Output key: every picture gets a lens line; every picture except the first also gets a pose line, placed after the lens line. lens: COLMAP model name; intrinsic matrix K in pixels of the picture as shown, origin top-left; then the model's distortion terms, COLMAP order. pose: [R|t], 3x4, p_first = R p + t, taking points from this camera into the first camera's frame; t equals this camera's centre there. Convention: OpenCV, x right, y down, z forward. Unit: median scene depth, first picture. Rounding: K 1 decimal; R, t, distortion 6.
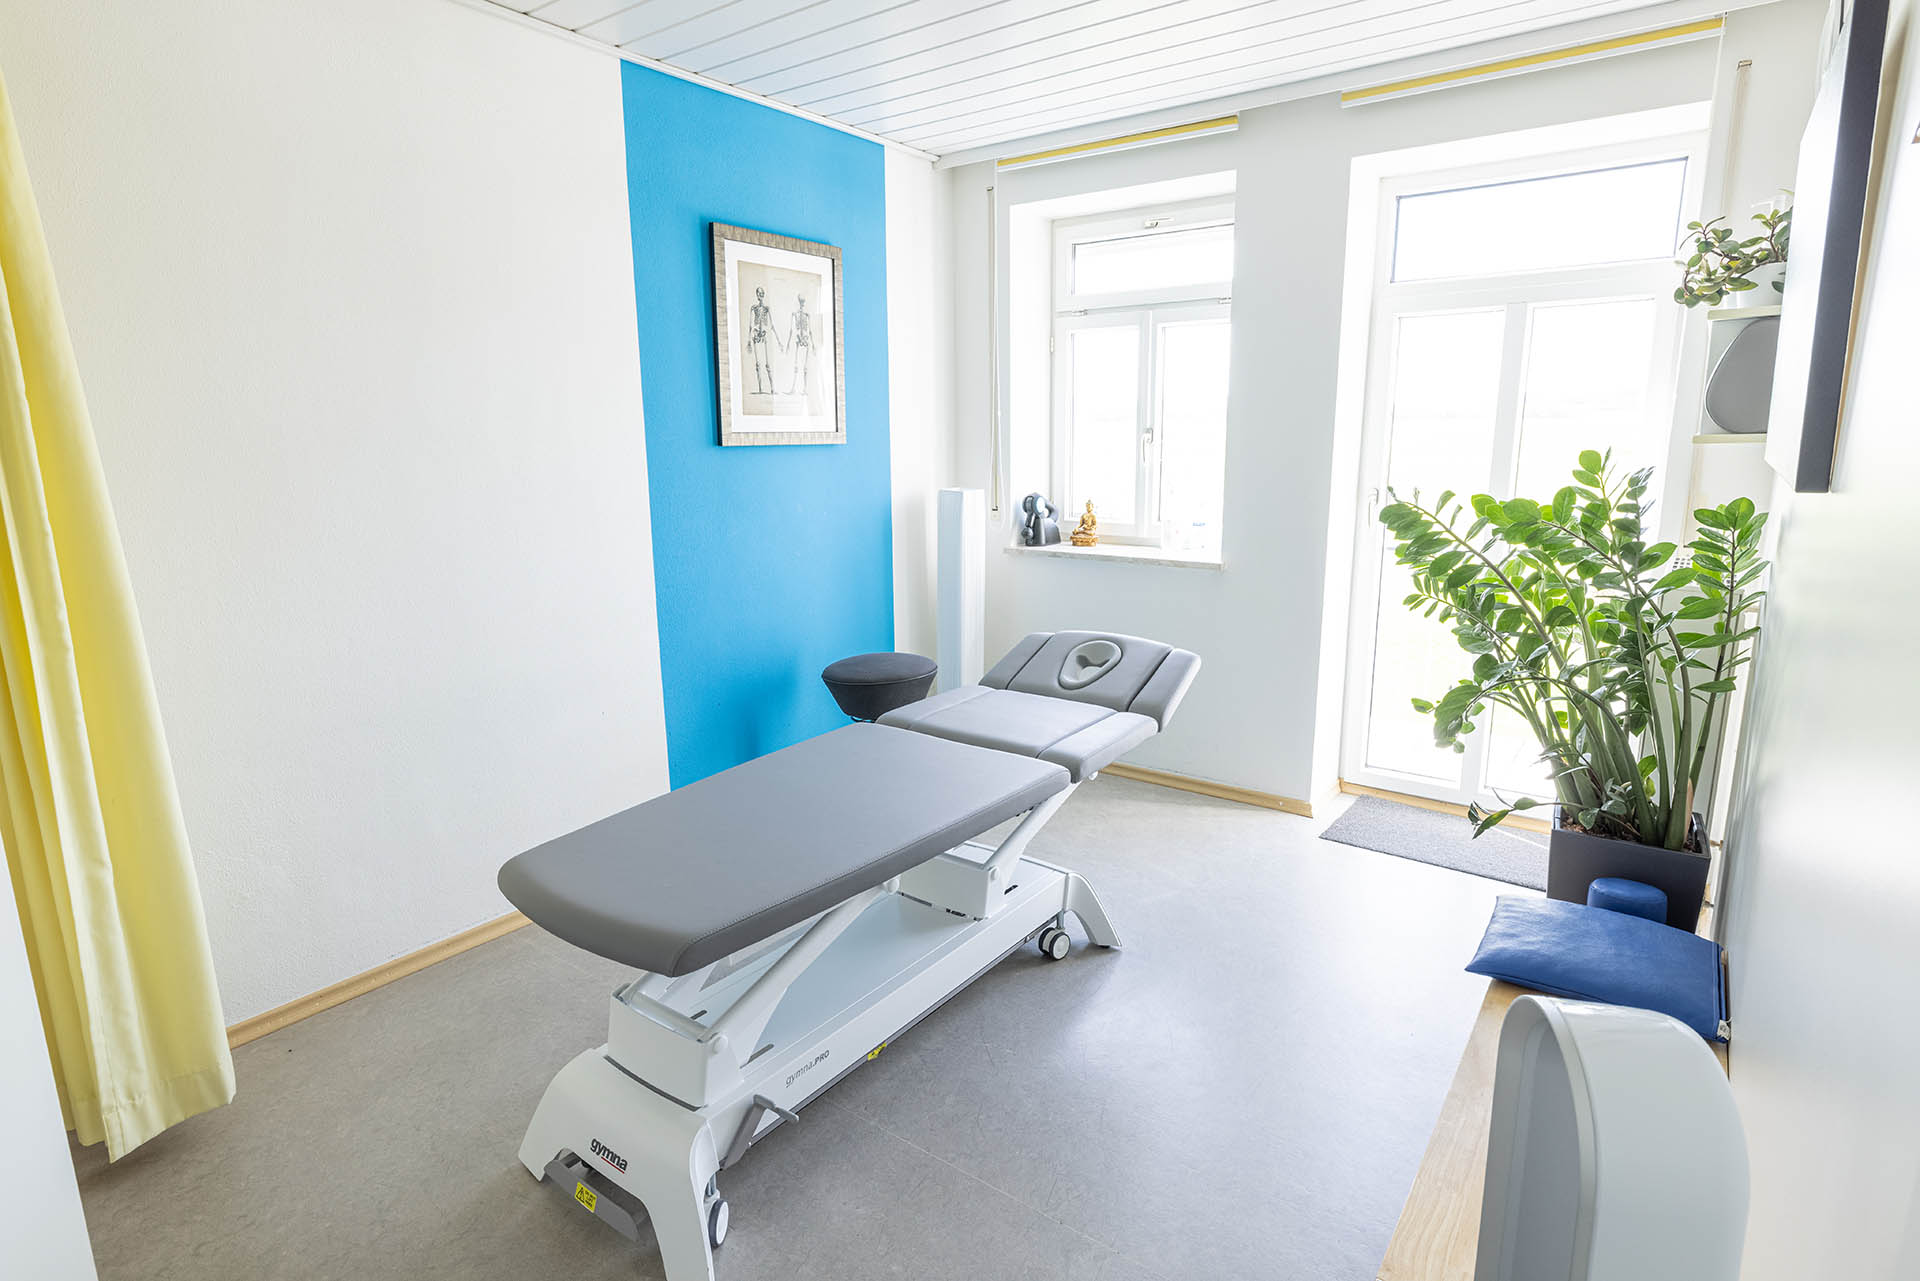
lens RADIAL K [[1001.2, 0, 959.4], [0, 1001.2, 636.6], [0, 0, 1]] dist [-0.003588, 0.000891]
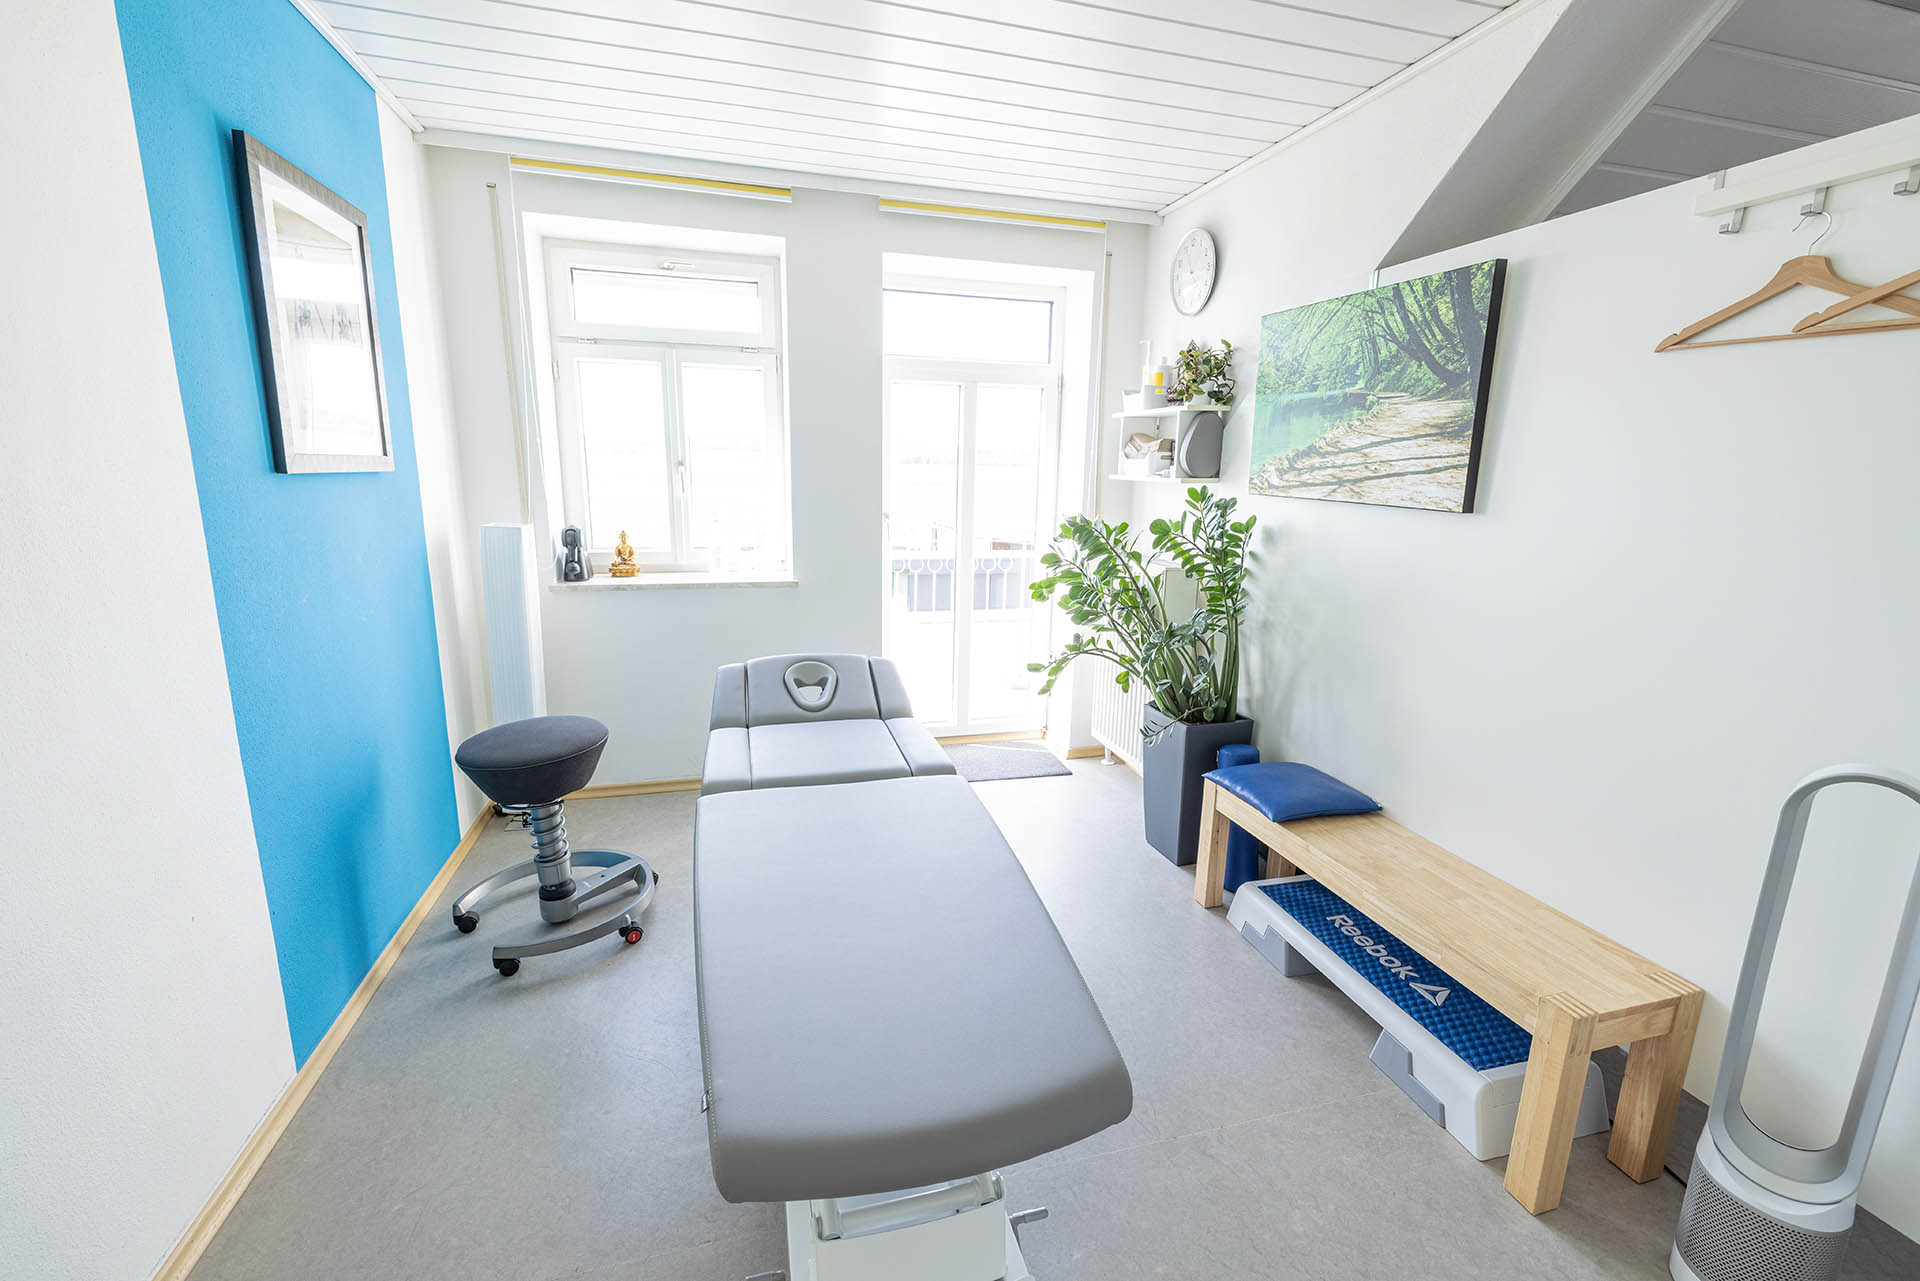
lens RADIAL K [[813.8, 0, 961.7], [0, 813.8, 639.9], [0, 0, 1]] dist [0.004956, 0.000330]
pose [[0.613119, -0.144439, 0.776674, -0.334005], [0.135321, 0.987815, 0.076881, -0.048311], [-0.778315, 0.057963, 0.625193, 0.245832]]
